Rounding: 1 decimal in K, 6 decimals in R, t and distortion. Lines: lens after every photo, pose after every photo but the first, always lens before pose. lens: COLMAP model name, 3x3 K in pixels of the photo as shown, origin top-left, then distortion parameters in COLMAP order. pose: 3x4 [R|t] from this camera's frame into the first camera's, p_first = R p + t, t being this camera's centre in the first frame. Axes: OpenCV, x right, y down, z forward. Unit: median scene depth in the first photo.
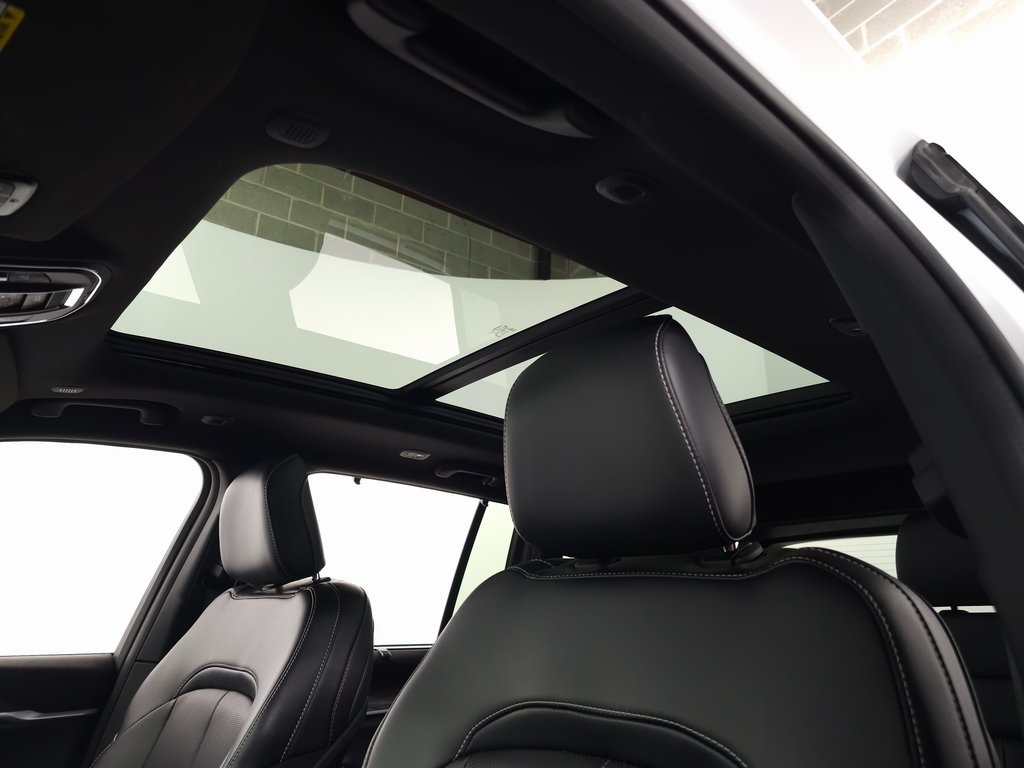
lens RADIAL K [[702.5, 0, 521.3], [0, 702.5, 382.3], [0, 0, 1]] dist [0.030026, -0.031923]
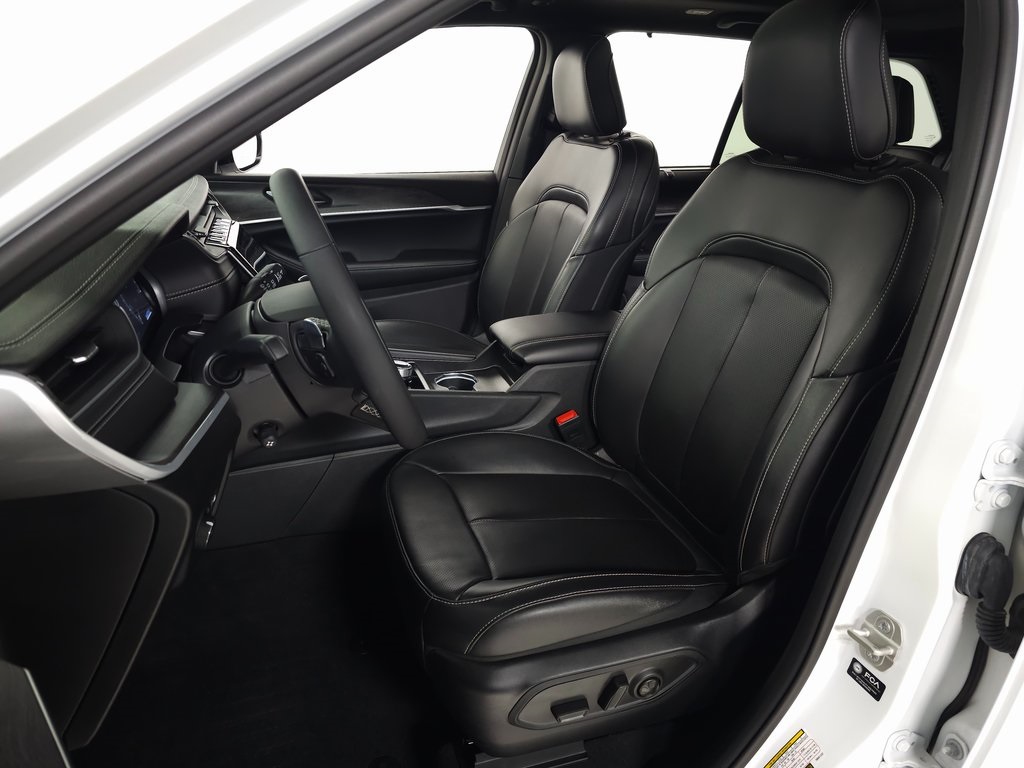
lens RADIAL K [[702.5, 0, 521.3], [0, 702.5, 382.3], [0, 0, 1]] dist [0.030026, -0.031923]
pose [[0.926456, 0.149880, -0.345277, 0.094785], [0.106845, 0.774856, 0.623043, -0.244105], [0.360921, -0.614113, 0.701856, -0.395554]]
